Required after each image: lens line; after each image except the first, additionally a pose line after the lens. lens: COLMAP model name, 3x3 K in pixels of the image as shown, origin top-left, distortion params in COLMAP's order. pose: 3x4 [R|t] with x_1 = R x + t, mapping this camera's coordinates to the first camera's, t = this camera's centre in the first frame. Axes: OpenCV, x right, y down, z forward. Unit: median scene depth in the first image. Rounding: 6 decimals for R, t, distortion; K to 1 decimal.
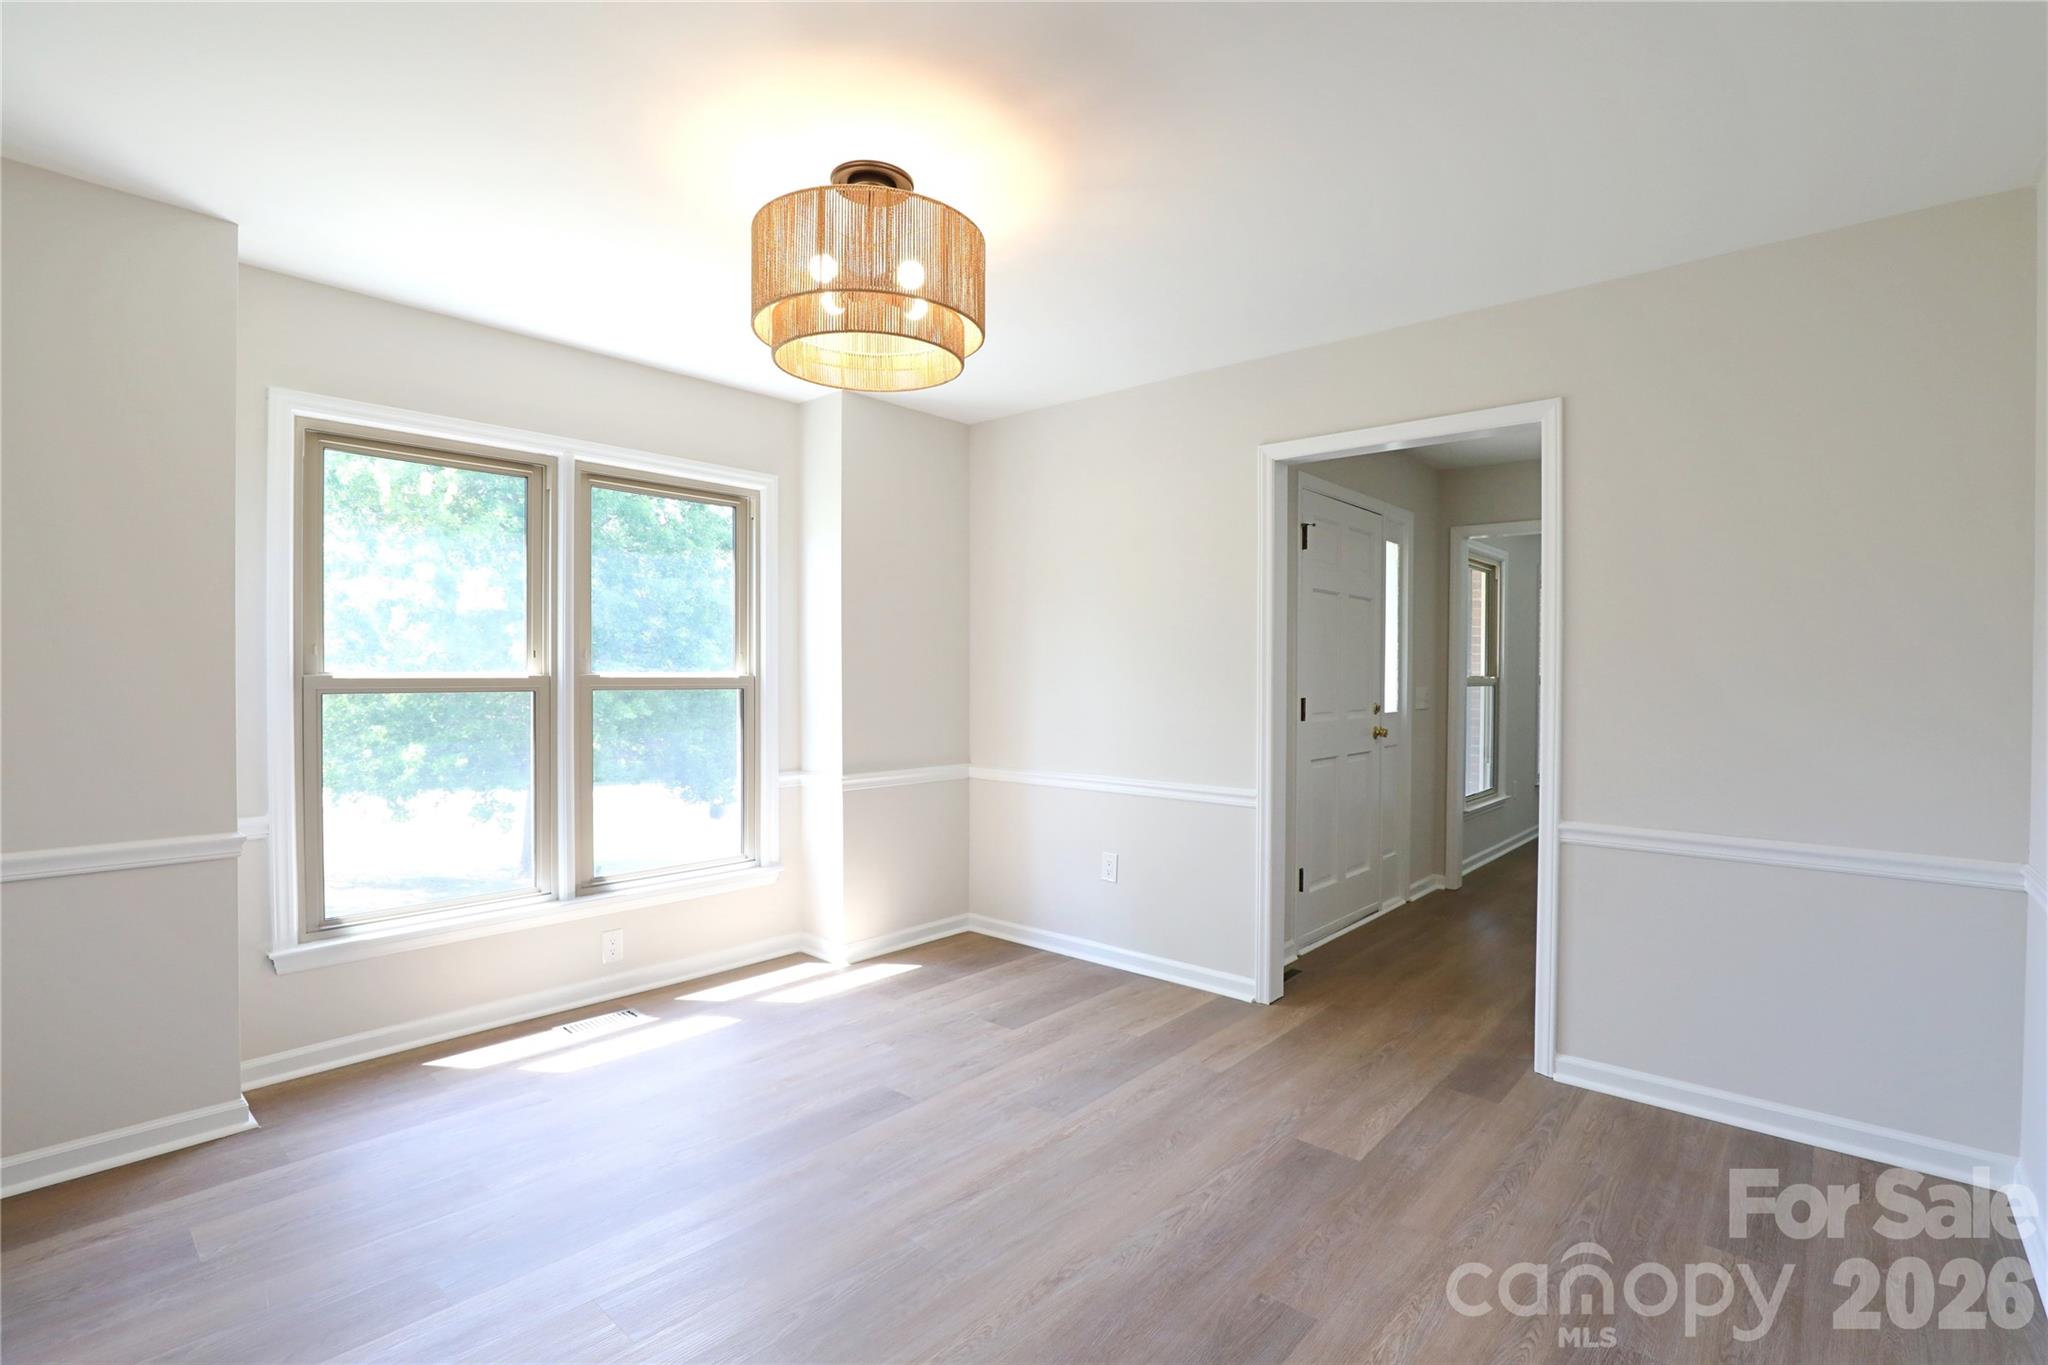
lens RADIAL K [[936.9, 0, 1024.0], [0, 936.9, 682.5], [0, 0, 1]] dist [-0.024858, 0.001052]
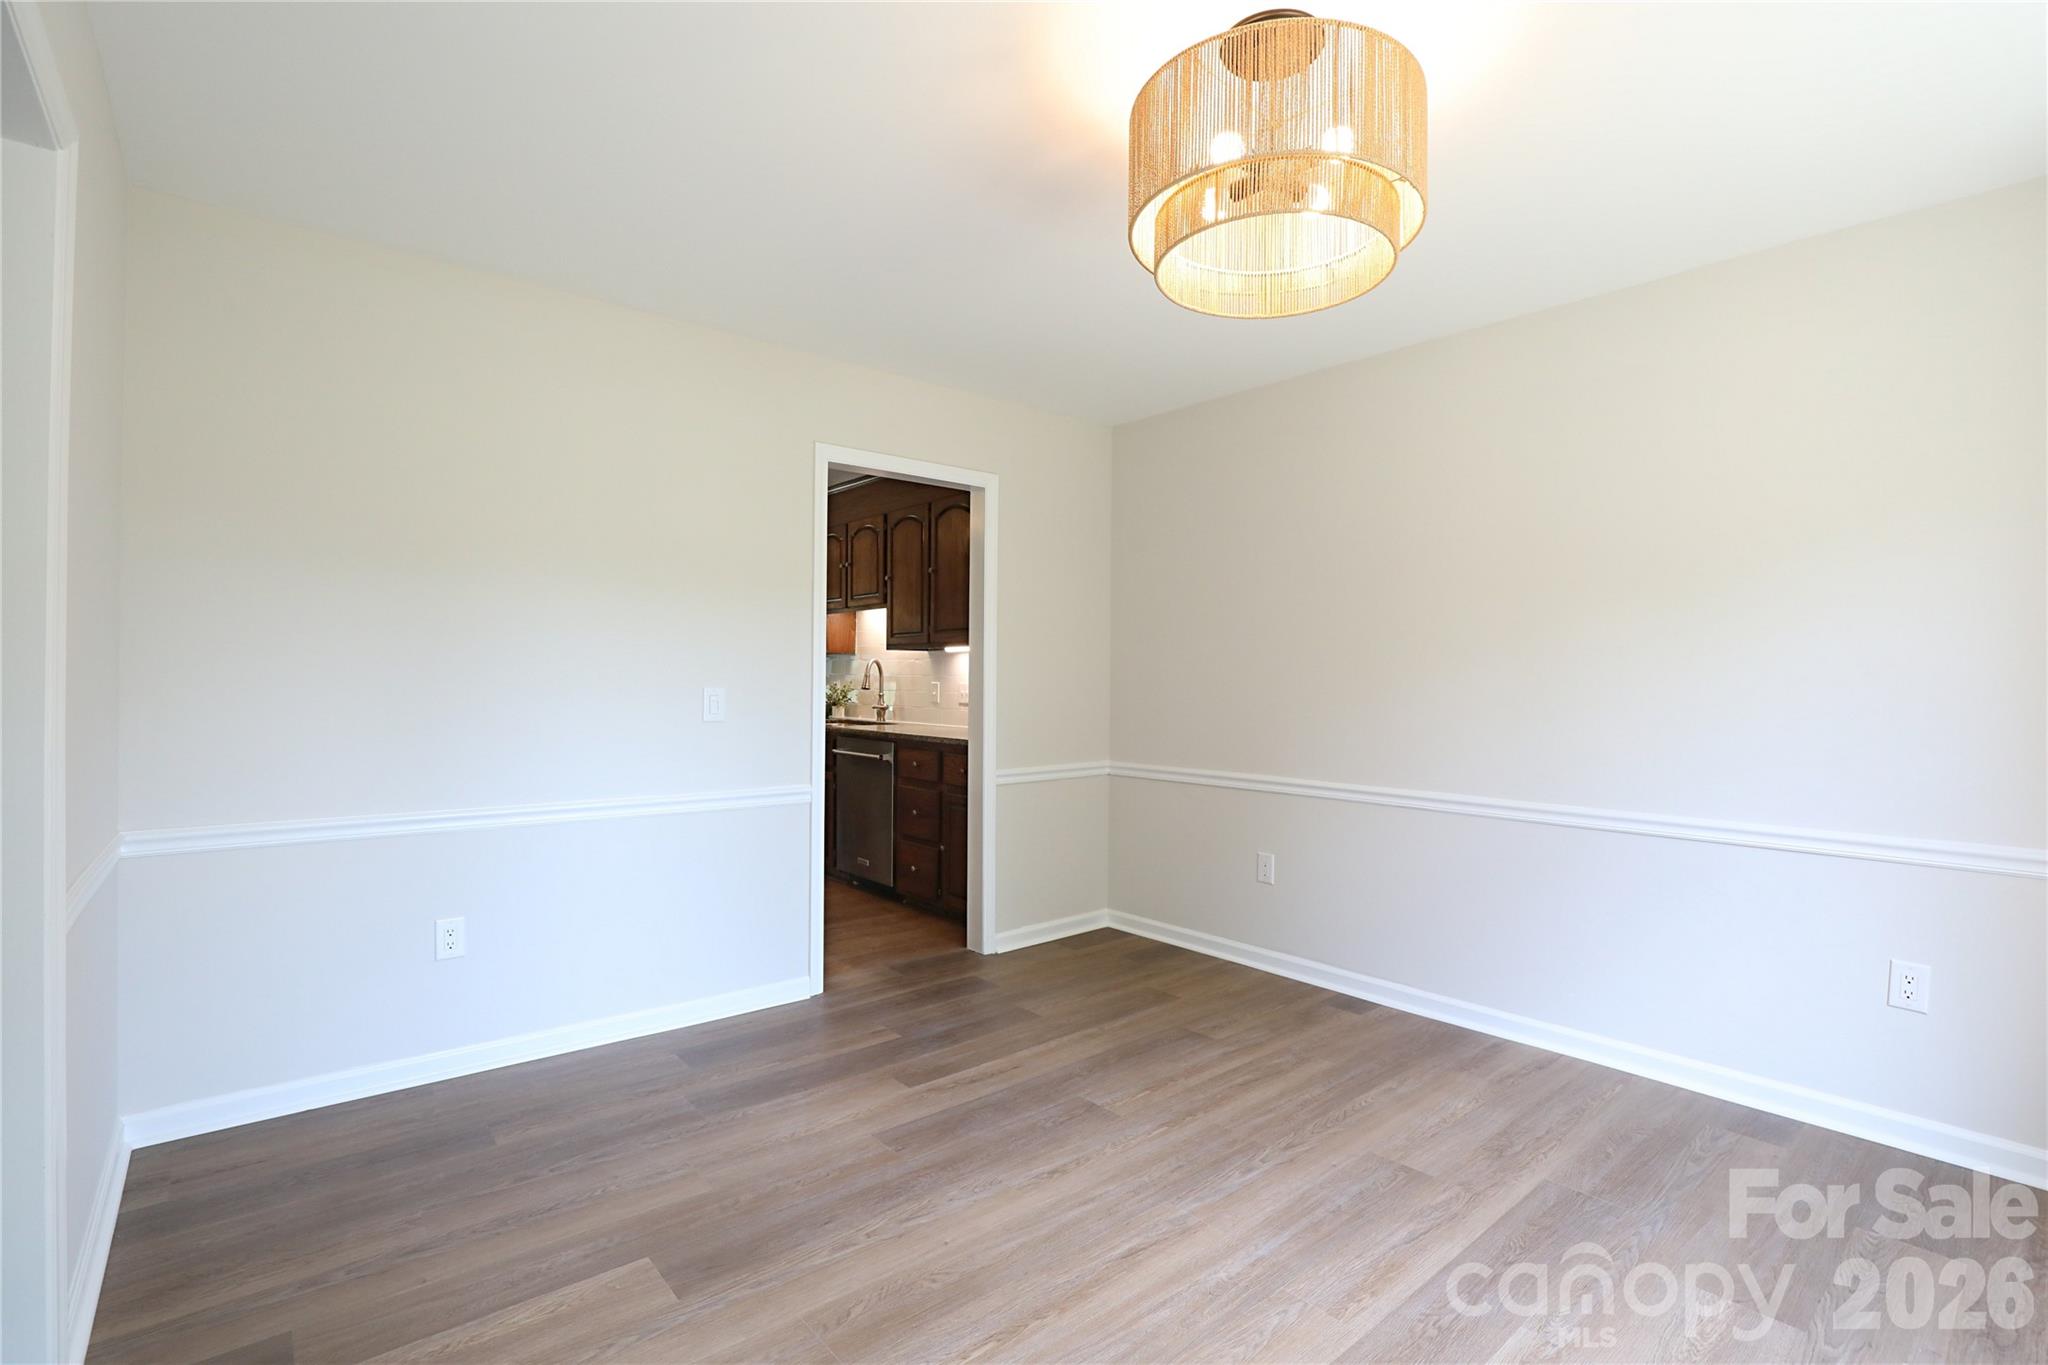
lens RADIAL K [[936.9, 0, 1024.0], [0, 936.9, 682.5], [0, 0, 1]] dist [-0.024858, 0.001052]
pose [[-0.989721, -0.005034, 0.142923, -0.080698], [-0.005184, 0.999986, -0.000682, 0.015520], [-0.142918, -0.001416, -0.989734, 1.899669]]
